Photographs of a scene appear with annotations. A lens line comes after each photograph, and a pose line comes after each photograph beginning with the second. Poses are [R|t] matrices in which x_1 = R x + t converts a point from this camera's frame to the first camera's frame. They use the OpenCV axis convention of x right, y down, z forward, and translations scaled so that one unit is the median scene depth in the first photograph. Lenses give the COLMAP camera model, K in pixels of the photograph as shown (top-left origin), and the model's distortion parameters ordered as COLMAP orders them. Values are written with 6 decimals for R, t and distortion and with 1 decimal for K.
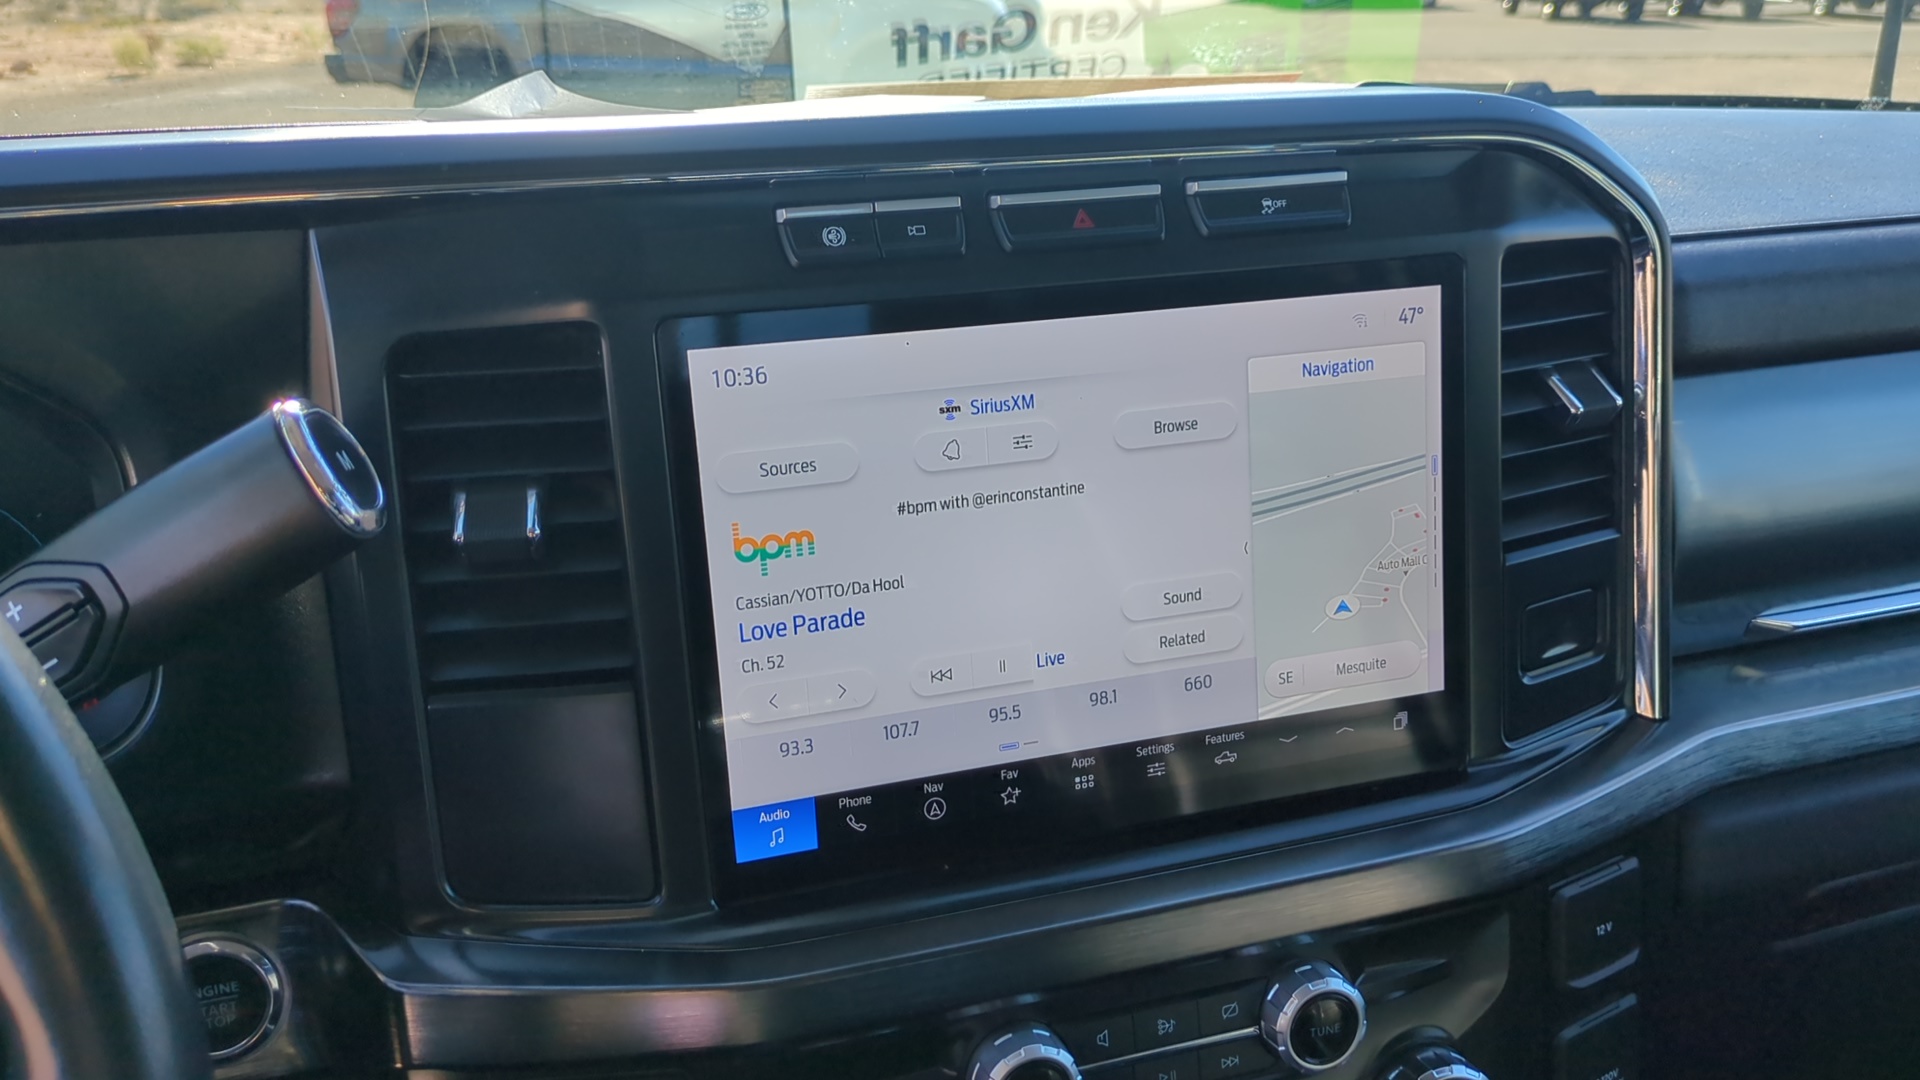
lens RADIAL K [[1644.9, 0, 973.2], [0, 1644.9, 543.1], [0, 0, 1]] dist [0.051001, -0.044765]
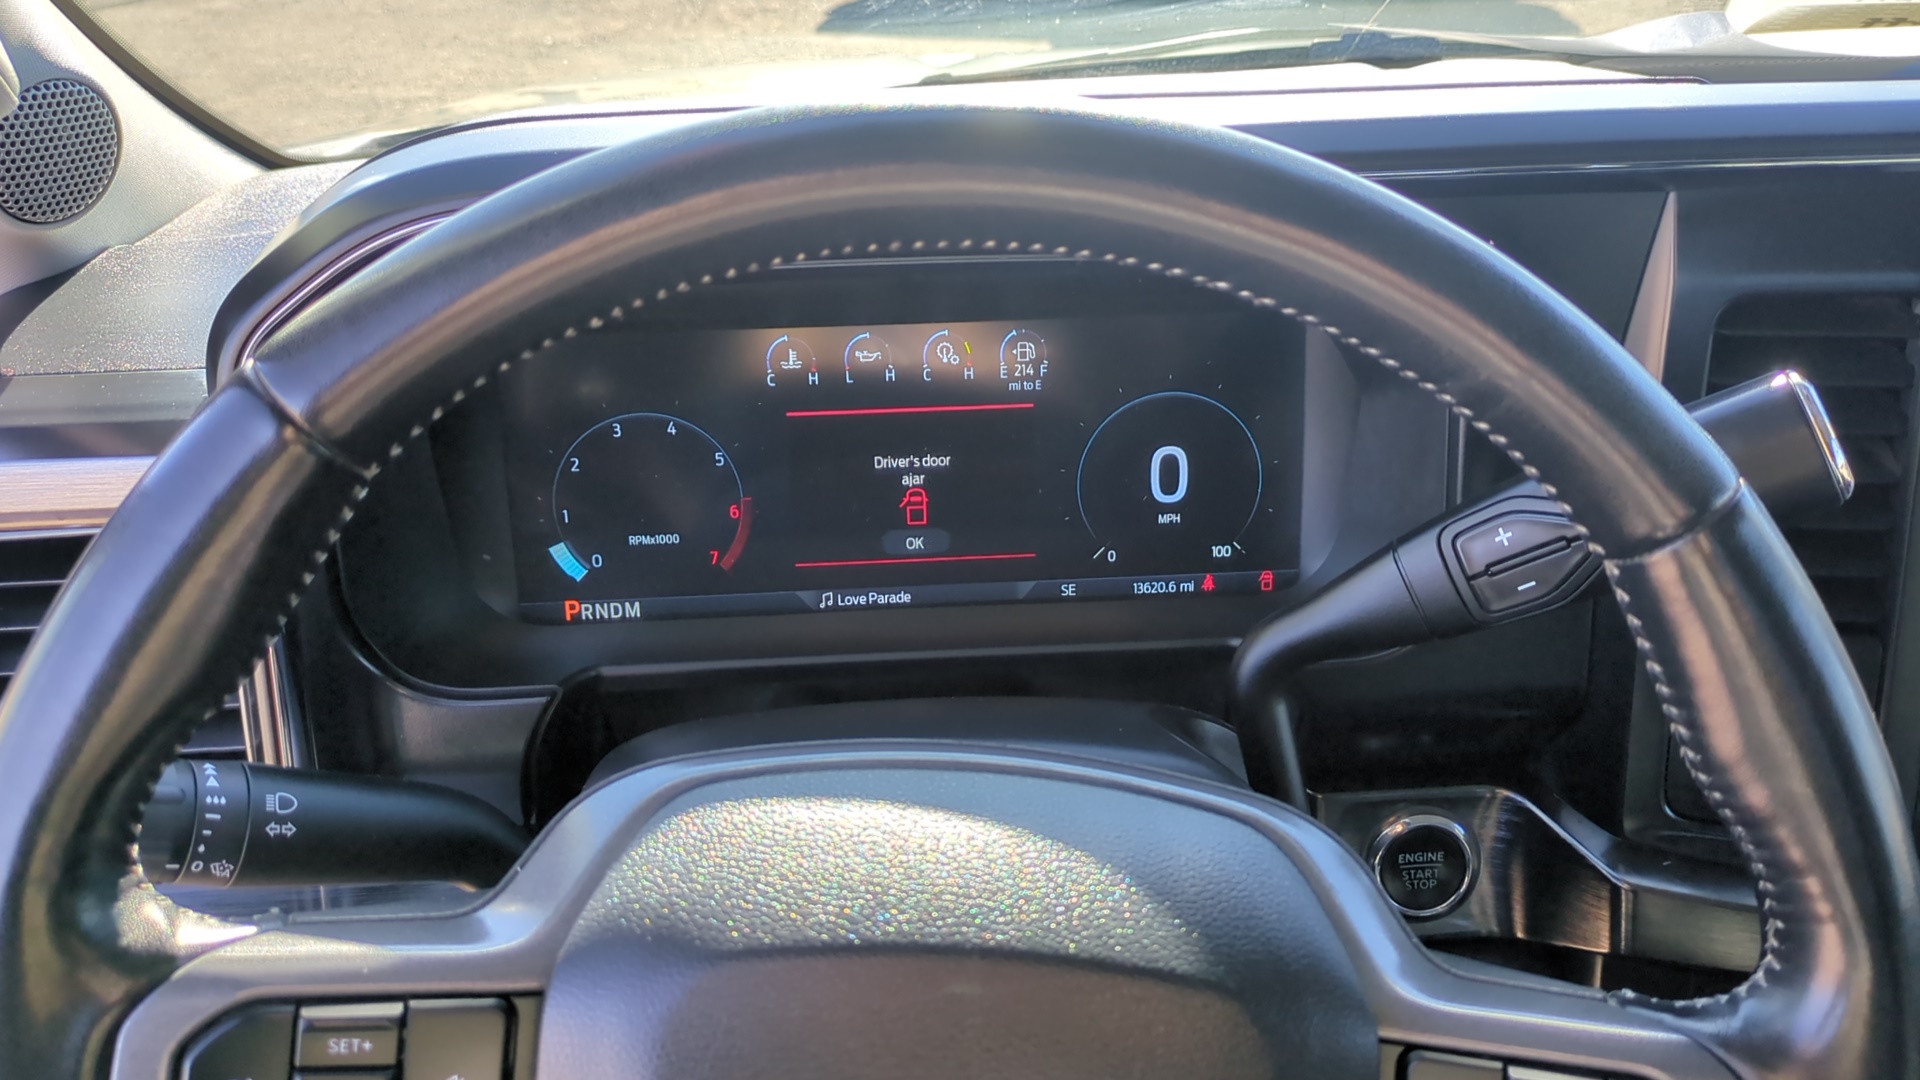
lens RADIAL K [[1644.9, 0, 969.0], [0, 1644.9, 540.3], [0, 0, 1]] dist [0.051001, -0.044765]
pose [[0.963334, 0.108825, -0.245243, -0.464829], [-0.088306, 0.991724, 0.093195, -0.021919], [0.253355, -0.068121, 0.964972, -0.142708]]
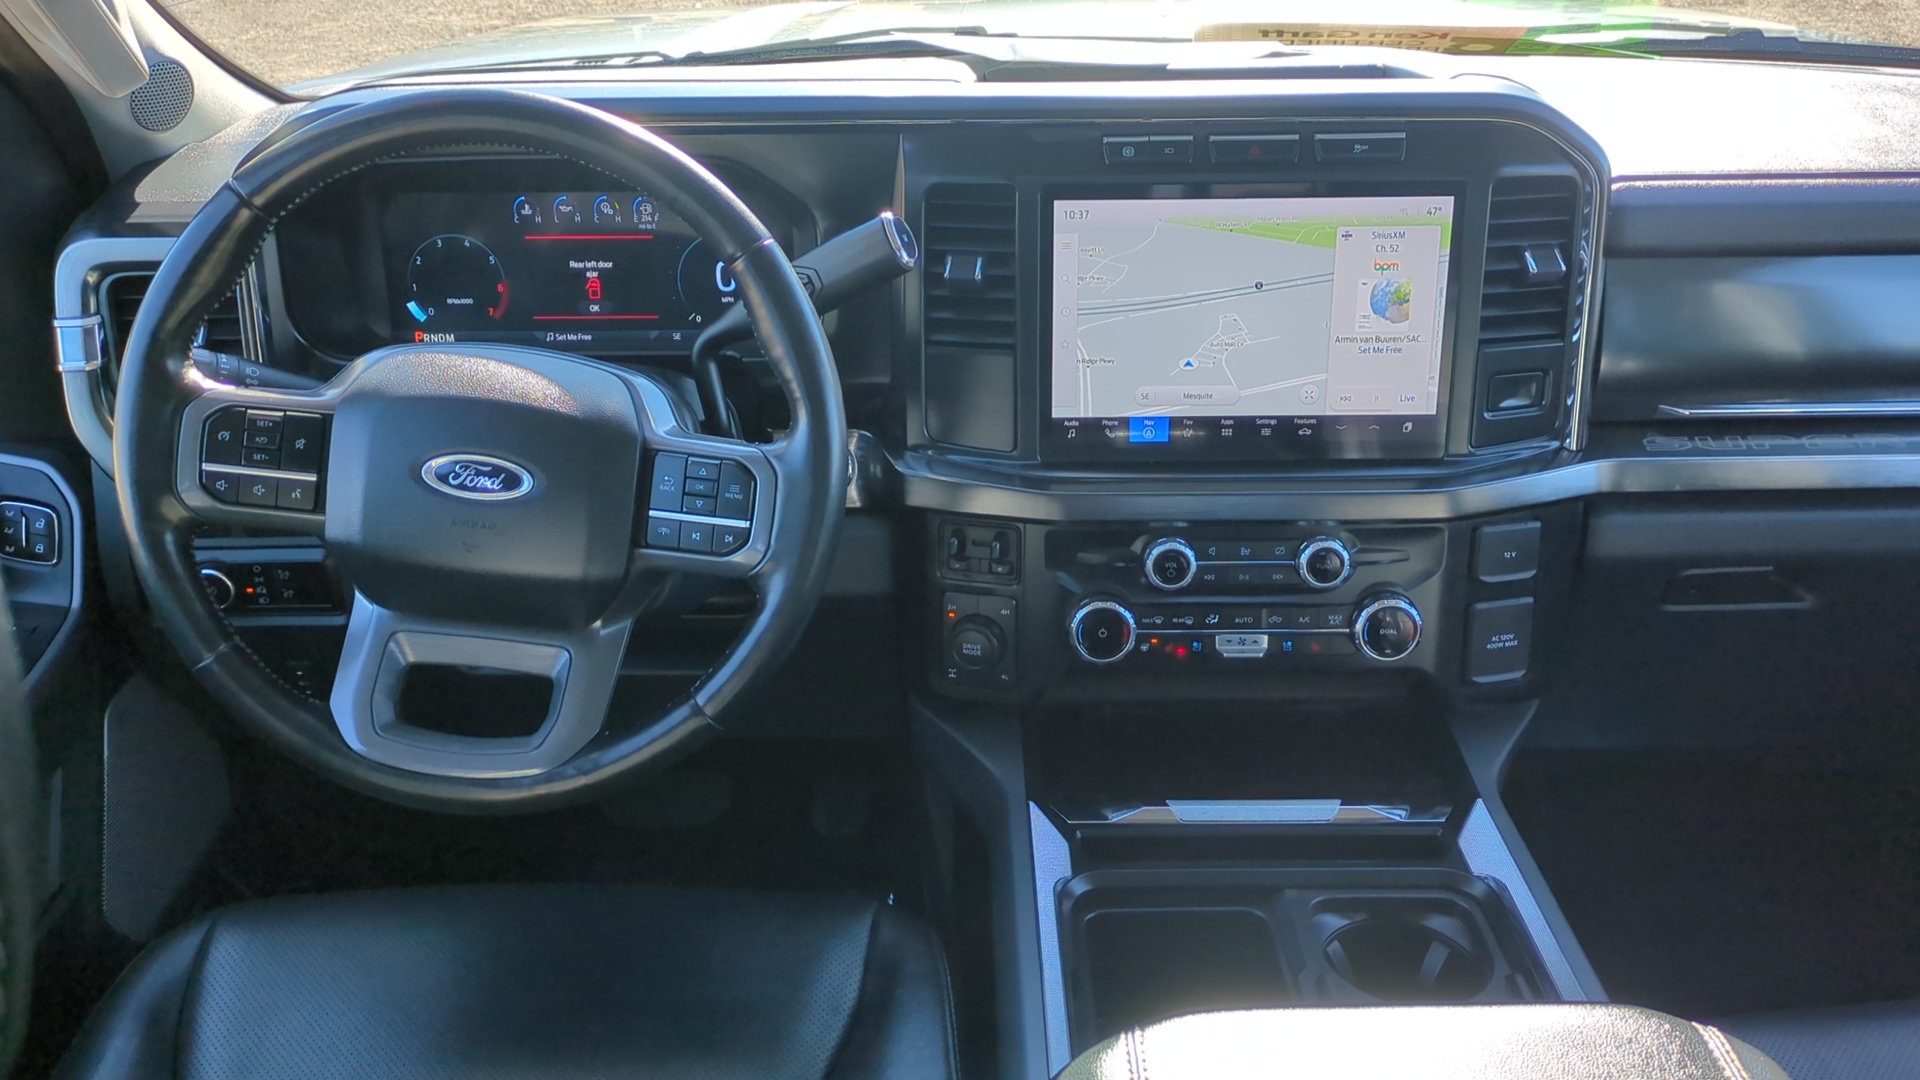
lens RADIAL K [[1644.9, 0, 966.4], [0, 1644.9, 544.7], [0, 0, 1]] dist [0.051001, -0.044765]
pose [[0.946925, 0.149452, -0.284598, 0.361290], [-0.113686, 0.983832, 0.138385, 0.038220], [0.300679, -0.098686, 0.948606, -1.025506]]
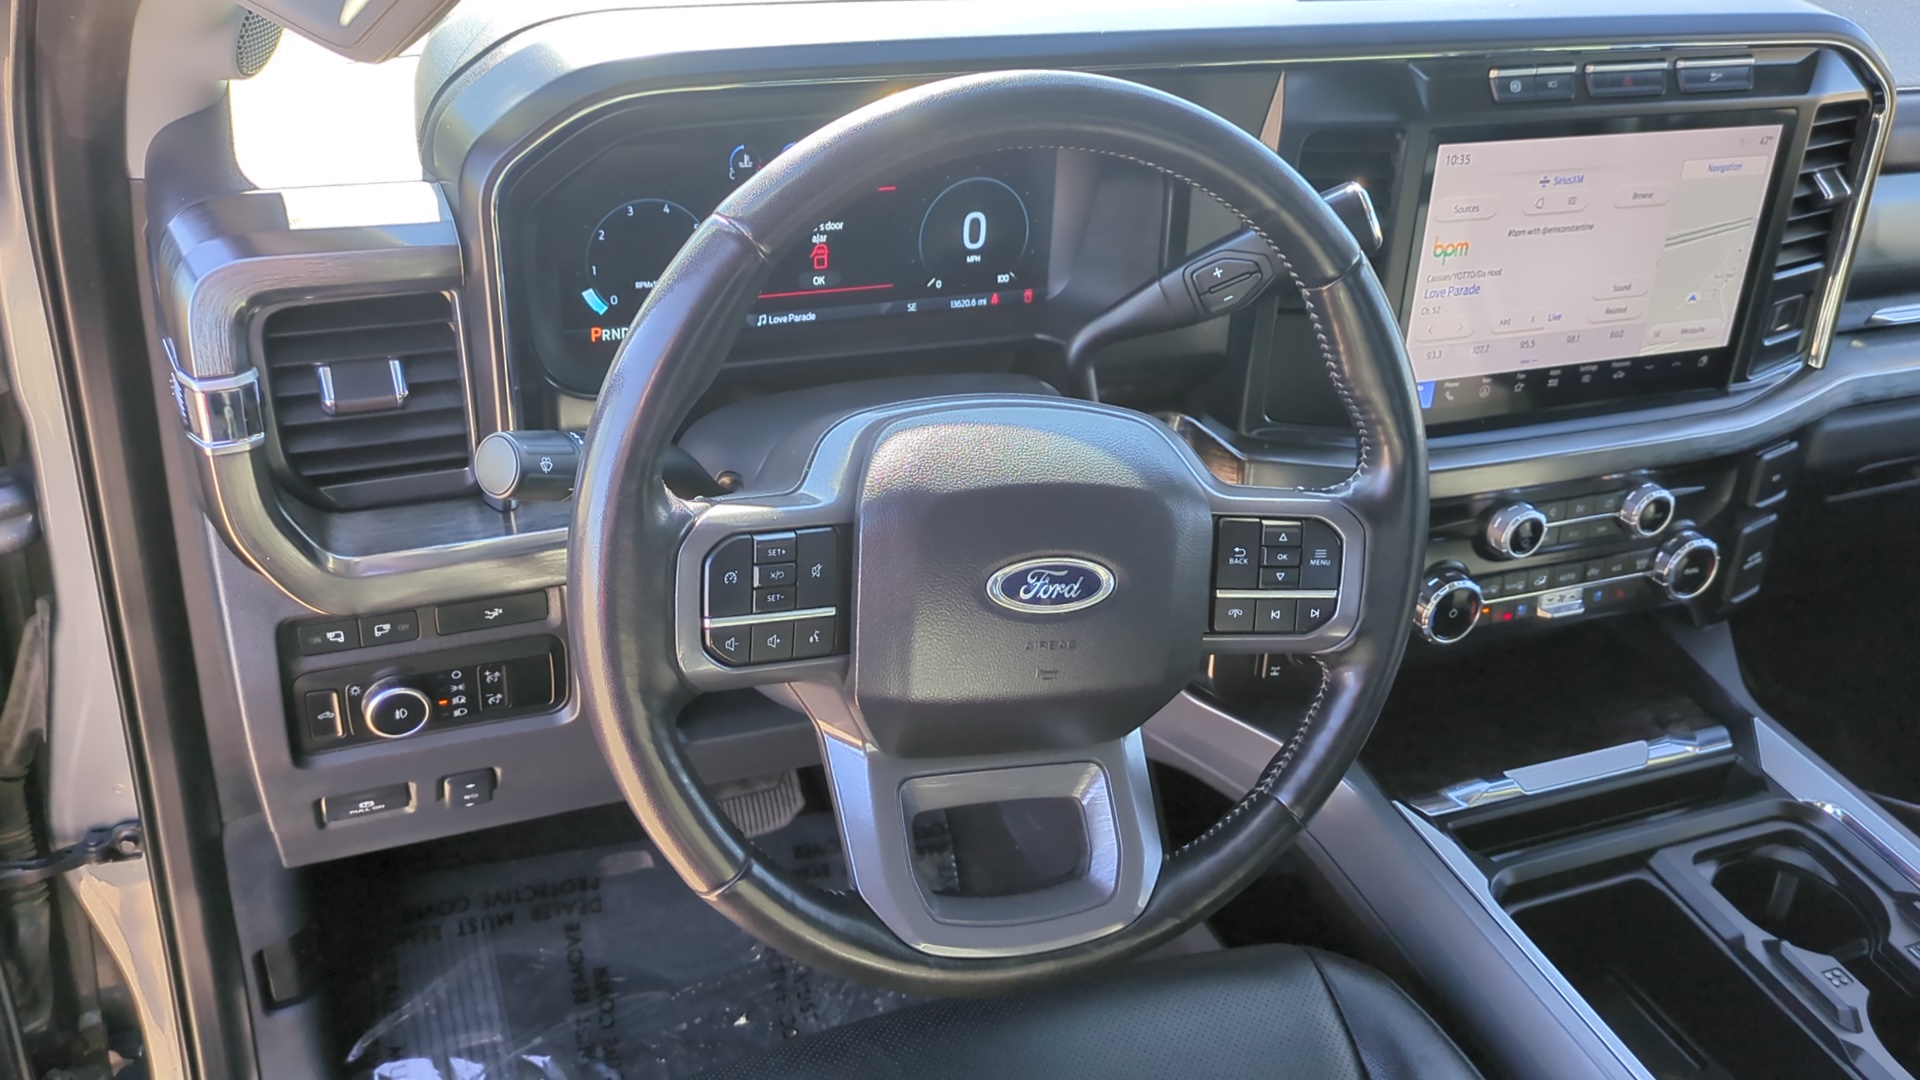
lens RADIAL K [[1644.9, 0, 969.4], [0, 1644.9, 551.3], [0, 0, 1]] dist [0.051001, -0.044765]
pose [[0.992008, 0.062130, 0.109815, -0.793267], [-0.088097, 0.964142, 0.250337, -0.084285], [-0.090324, -0.258011, 0.961911, -0.814236]]
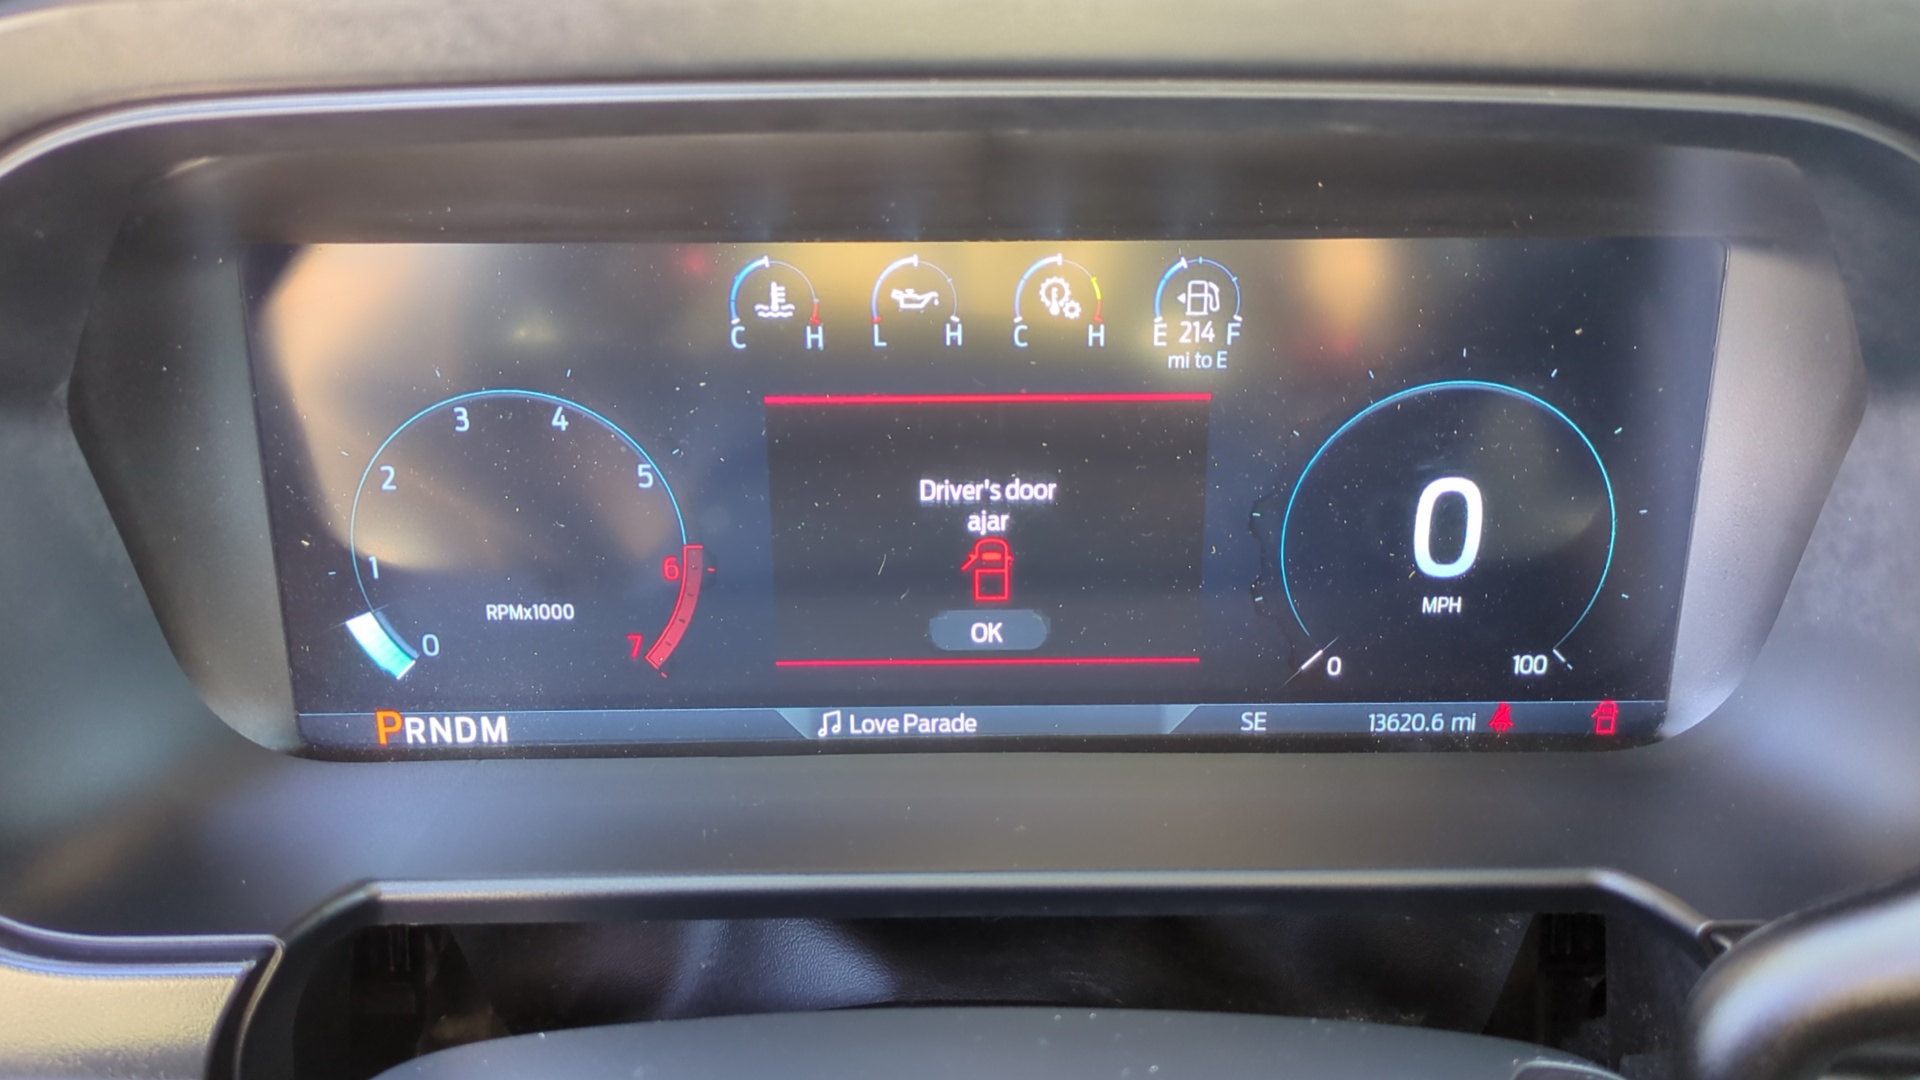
lens RADIAL K [[1644.9, 0, 953.6], [0, 1644.9, 557.4], [0, 0, 1]] dist [0.051001, -0.044765]
pose [[0.946963, 0.152096, -0.283068, -0.612591], [-0.116985, 0.983618, 0.137153, -0.026693], [0.299291, -0.096765, 0.949243, 0.327493]]
